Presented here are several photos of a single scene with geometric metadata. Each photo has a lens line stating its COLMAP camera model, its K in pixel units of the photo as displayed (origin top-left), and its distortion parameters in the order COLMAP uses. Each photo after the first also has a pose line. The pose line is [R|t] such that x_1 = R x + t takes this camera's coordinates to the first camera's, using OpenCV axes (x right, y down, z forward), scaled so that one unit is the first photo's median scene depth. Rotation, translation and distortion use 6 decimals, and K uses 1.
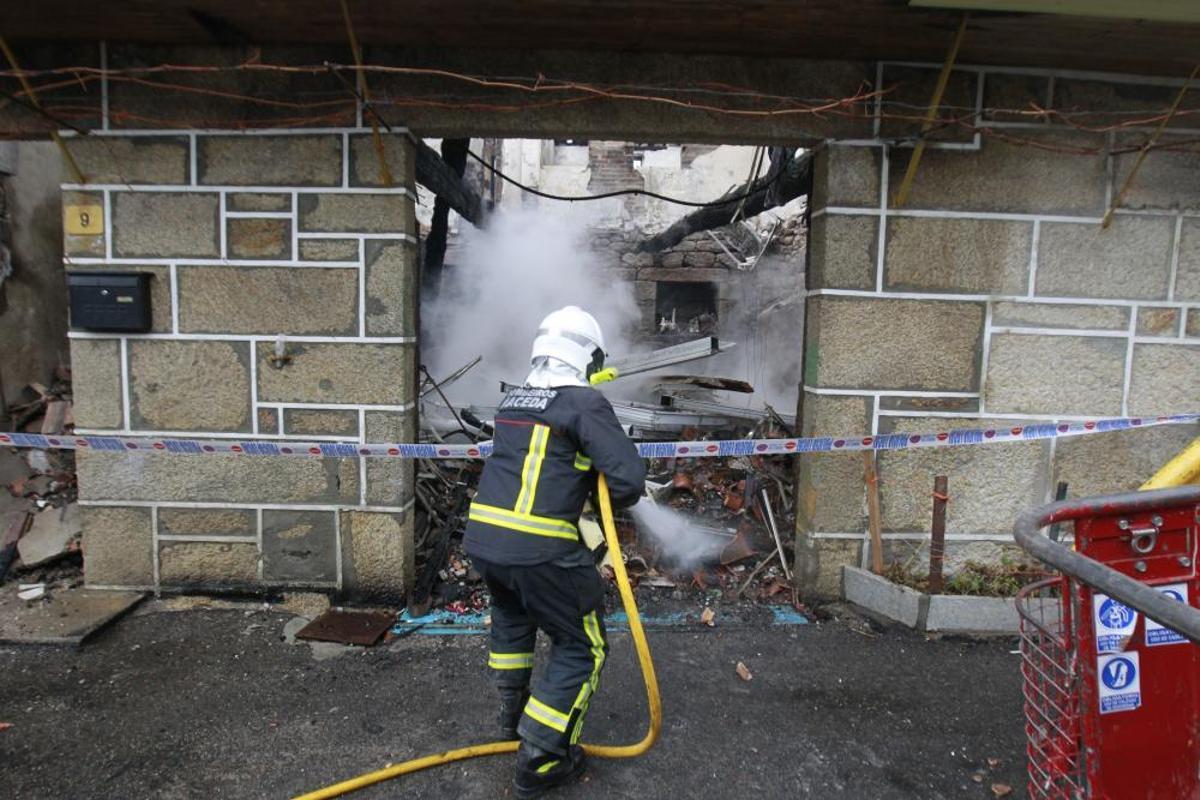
lens RADIAL K [[700.1, 0, 595.9], [0, 700.1, 394.8], [0, 0, 1]] dist [-0.078853, 0.044024]
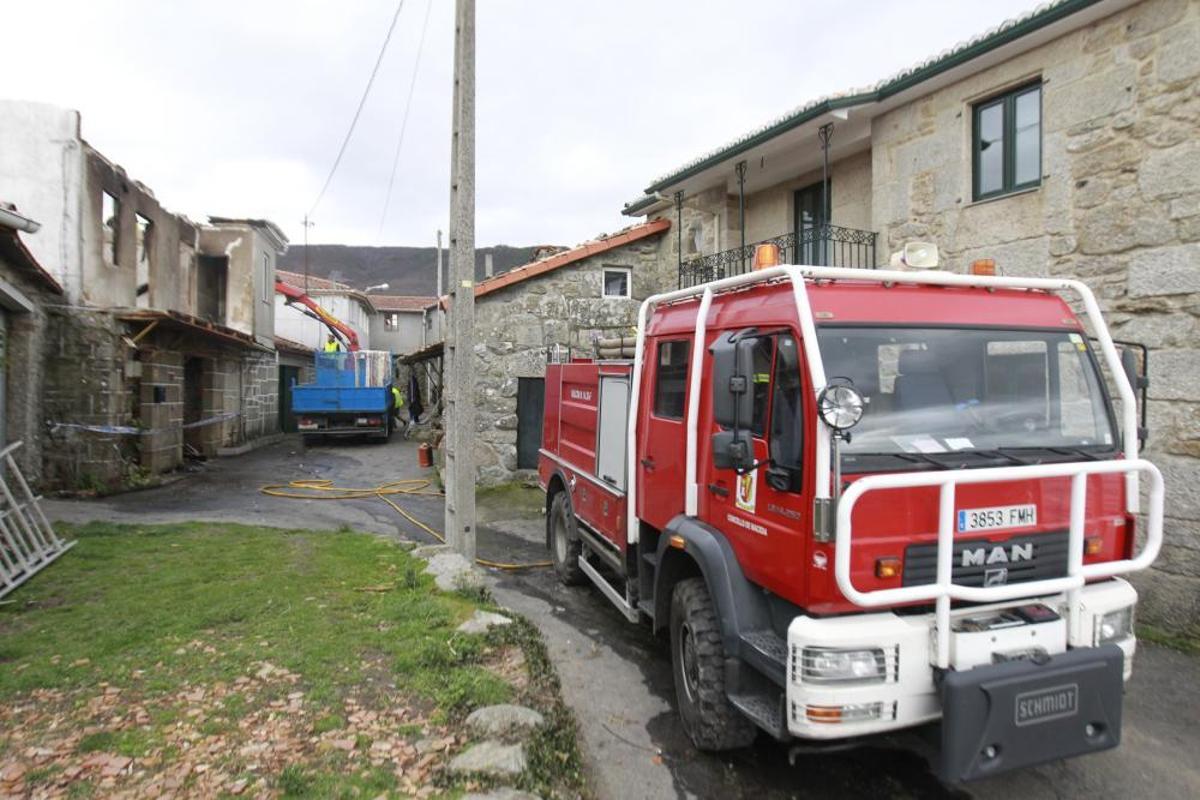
lens RADIAL K [[700.1, 0, 595.9], [0, 700.1, 394.8], [0, 0, 1]] dist [-0.078853, 0.044024]
pose [[-0.231618, -0.022318, 0.972551, -4.893518], [0.086659, 0.995289, 0.043478, -0.090076], [-0.968939, 0.094350, -0.228592, -0.477079]]
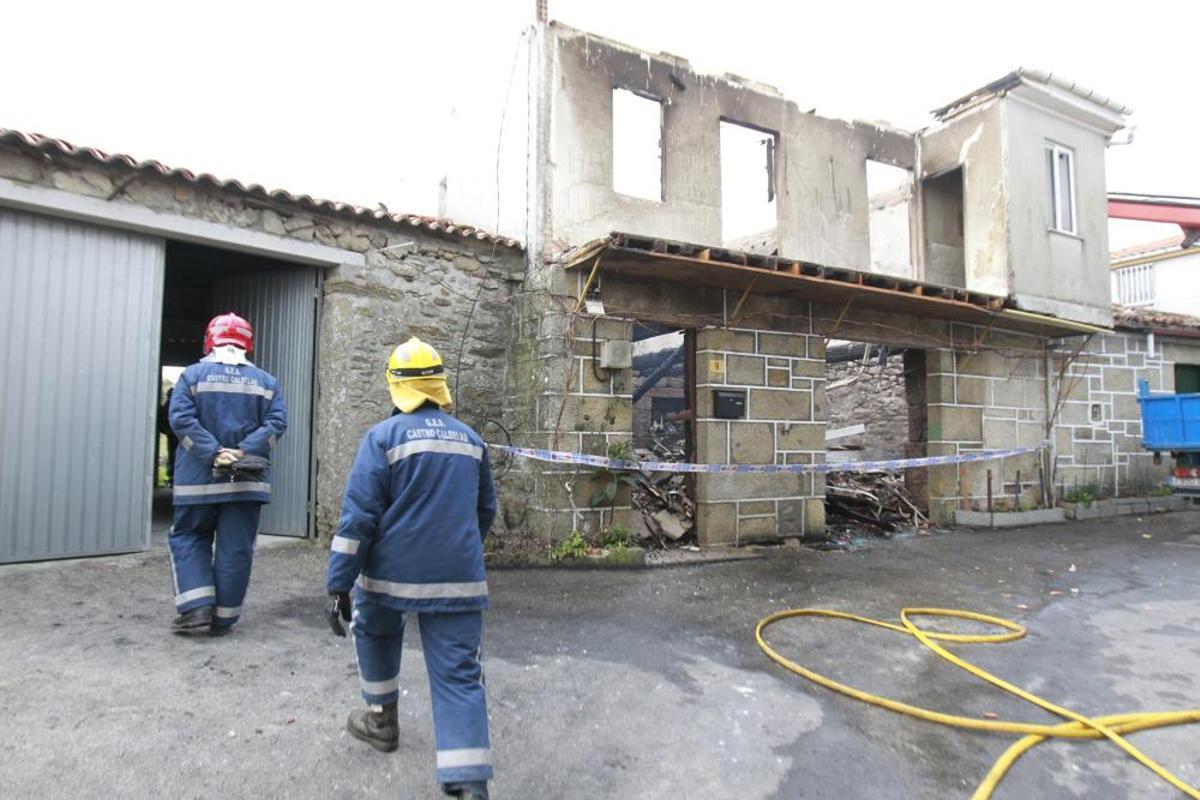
lens RADIAL K [[700.1, 0, 595.9], [0, 700.1, 394.8], [0, 0, 1]] dist [-0.078853, 0.044024]
pose [[0.898482, 0.017342, 0.438669, -2.024842], [0.053031, 0.987615, -0.147661, 0.135395], [-0.435797, 0.155934, 0.886434, -0.769220]]
